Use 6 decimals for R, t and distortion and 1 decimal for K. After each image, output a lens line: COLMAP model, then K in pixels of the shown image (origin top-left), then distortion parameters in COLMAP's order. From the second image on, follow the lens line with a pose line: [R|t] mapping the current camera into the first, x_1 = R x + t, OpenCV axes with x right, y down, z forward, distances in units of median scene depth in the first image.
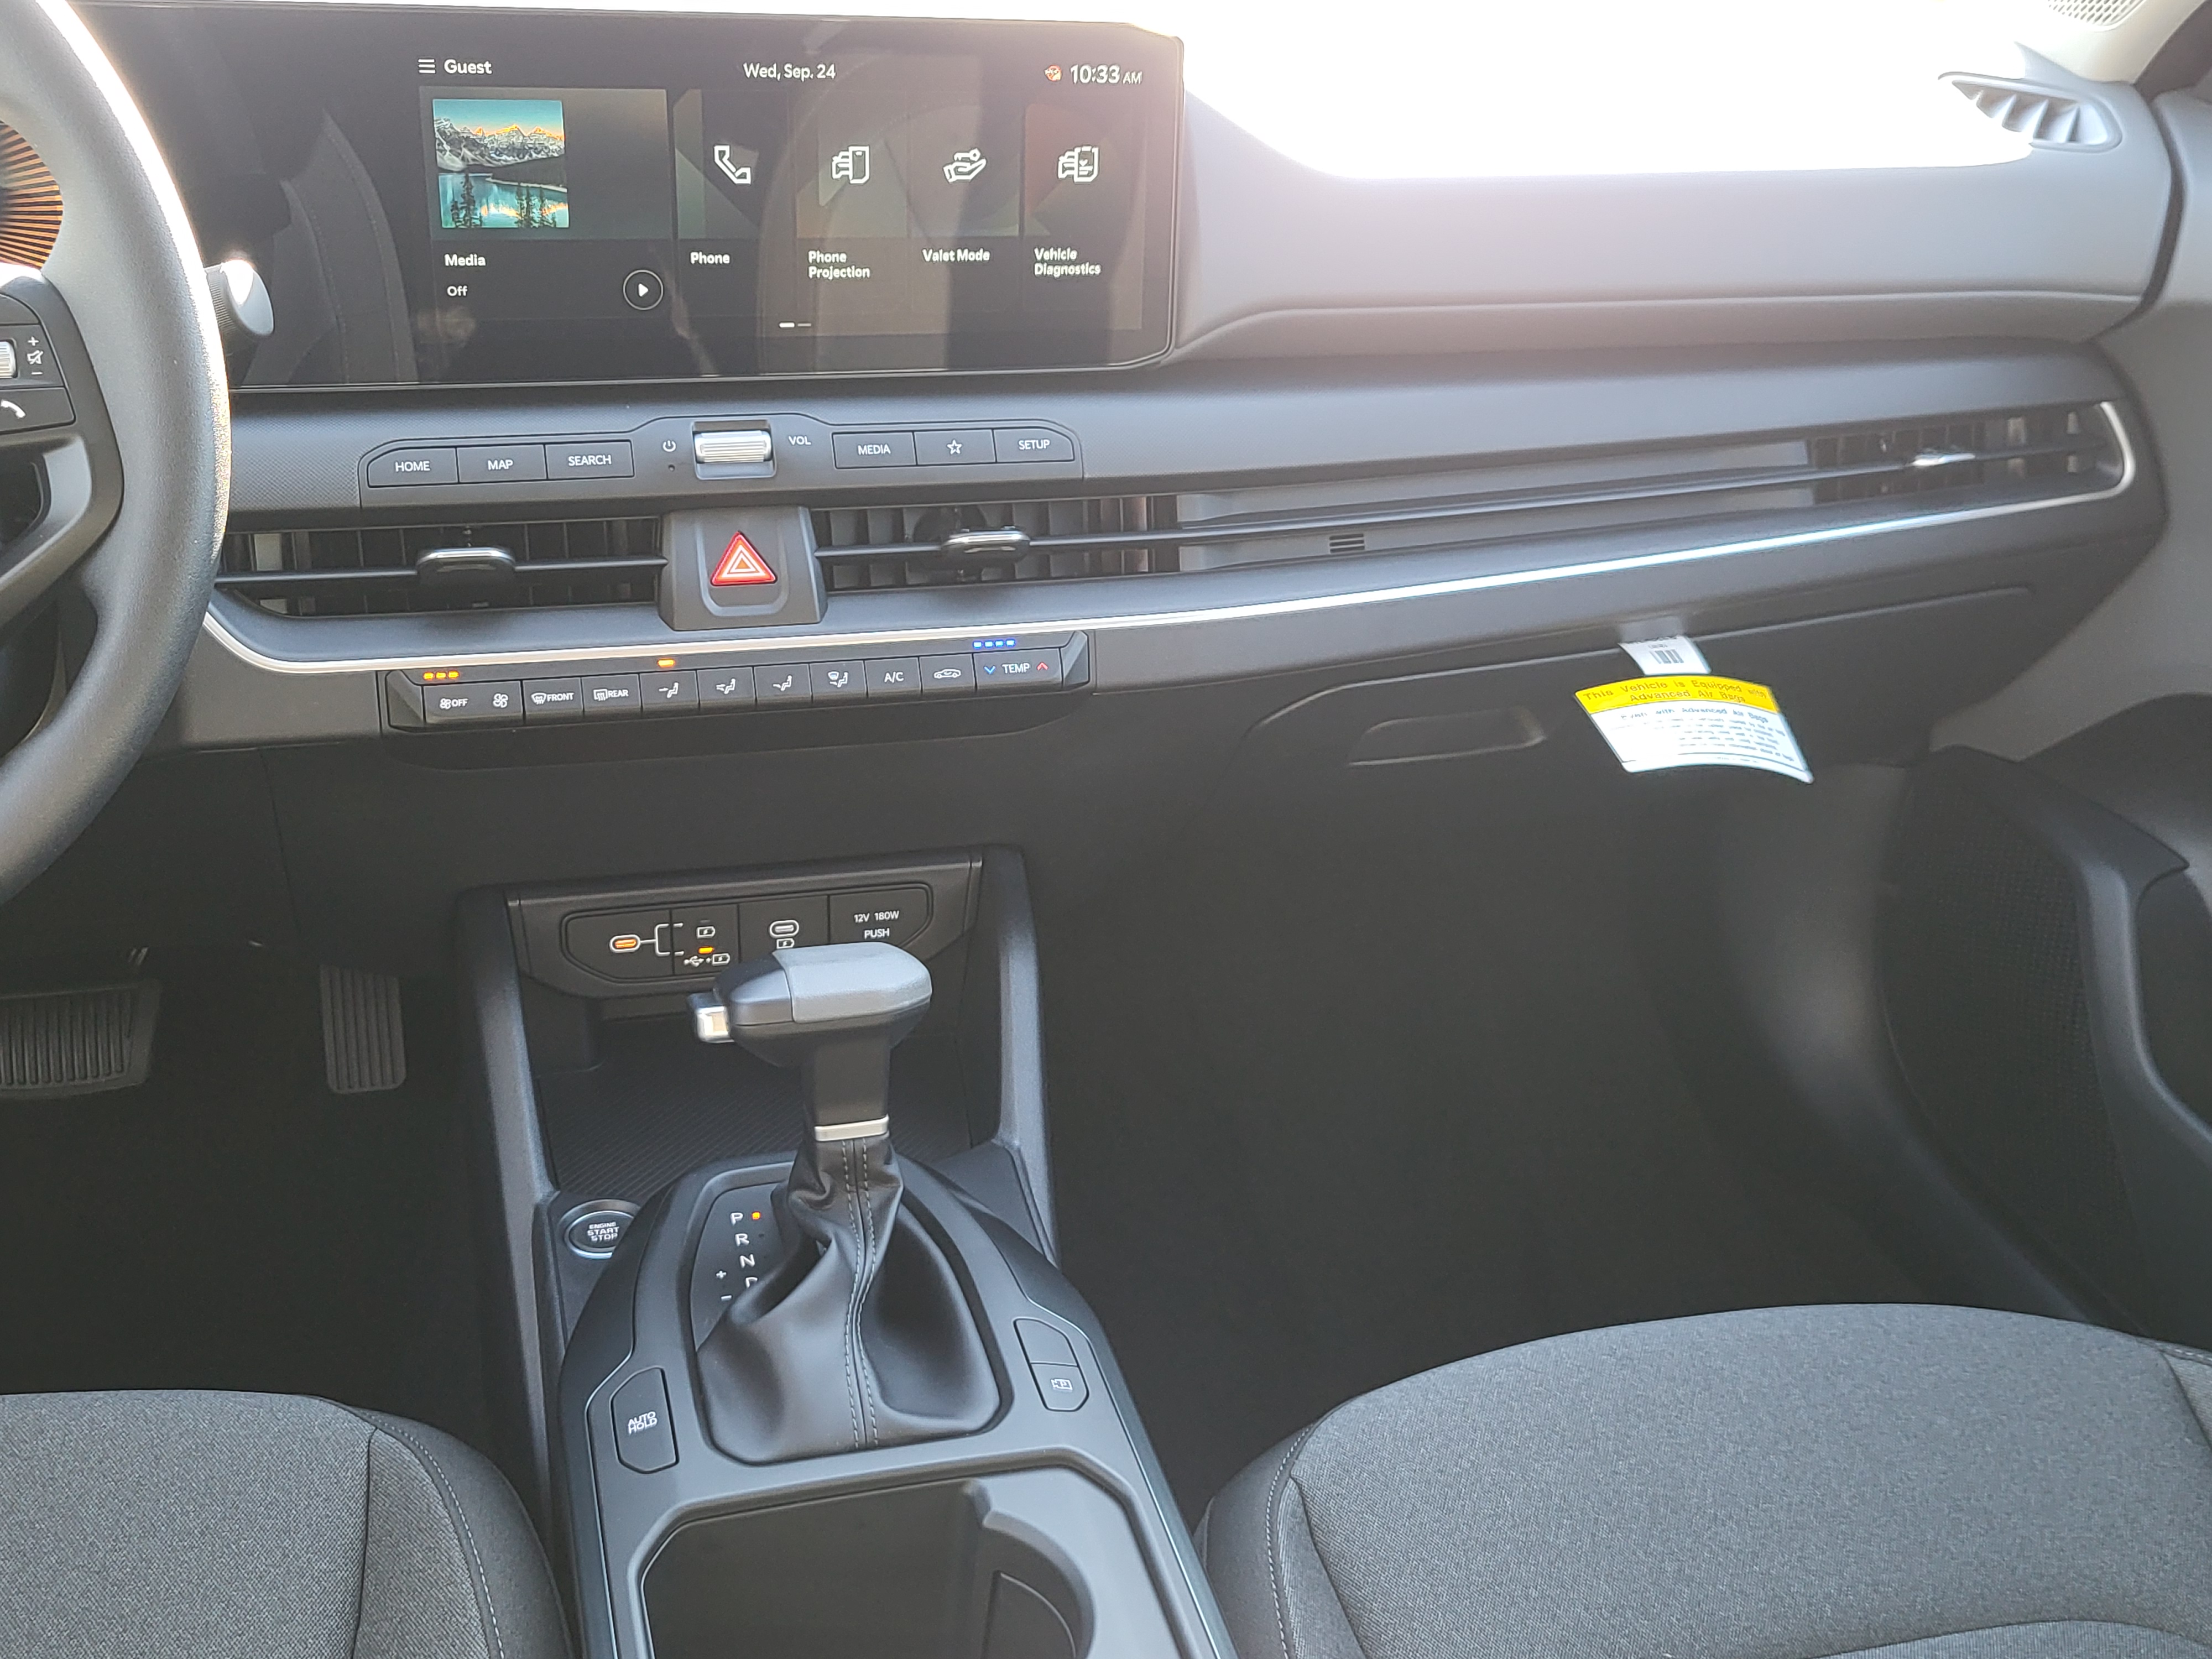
lens RADIAL K [[2358.6, 0, 1118.6], [0, 2358.6, 834.3], [0, 0, 1]] dist [0.018789, 0.042345]
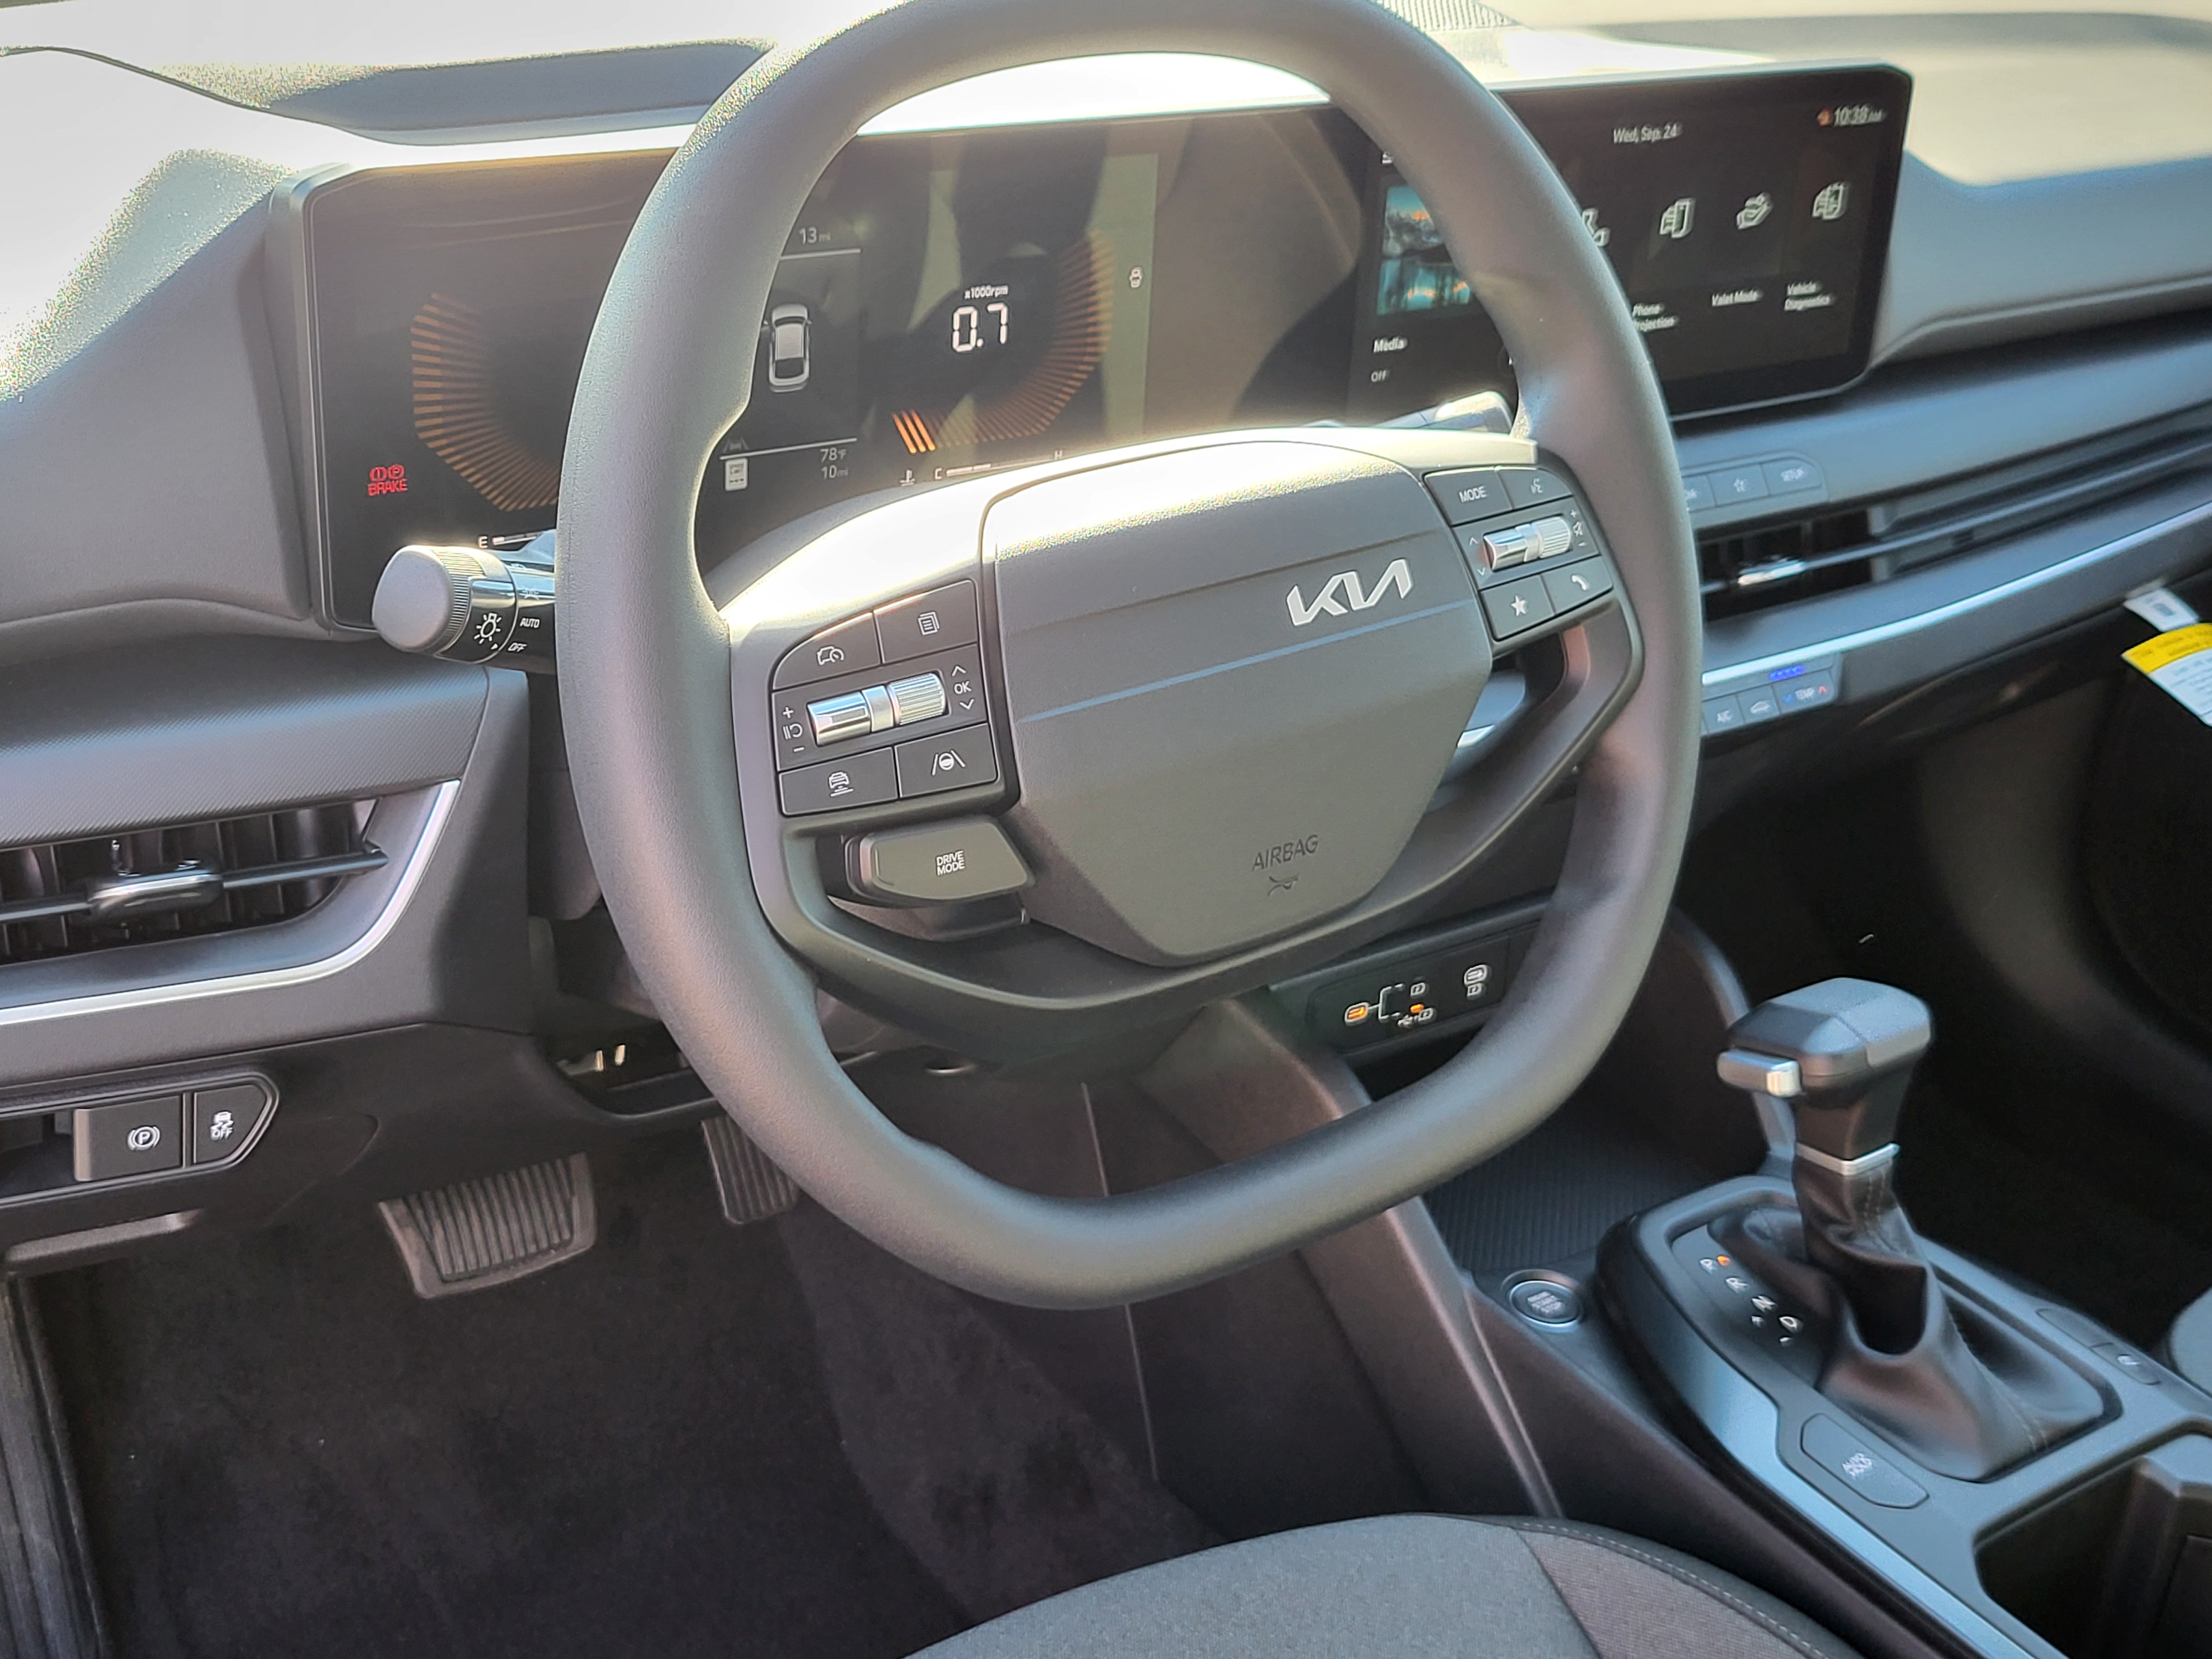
lens RADIAL K [[2776.8, 0, 1106.0], [0, 2776.8, 829.5], [0, 0, 1]] dist [-0.000604, 0.060446]
pose [[0.936770, -0.122146, 0.327937, -0.752926], [0.110199, 0.992395, 0.054845, -0.114955], [-0.332142, -0.015239, 0.943106, -0.042474]]
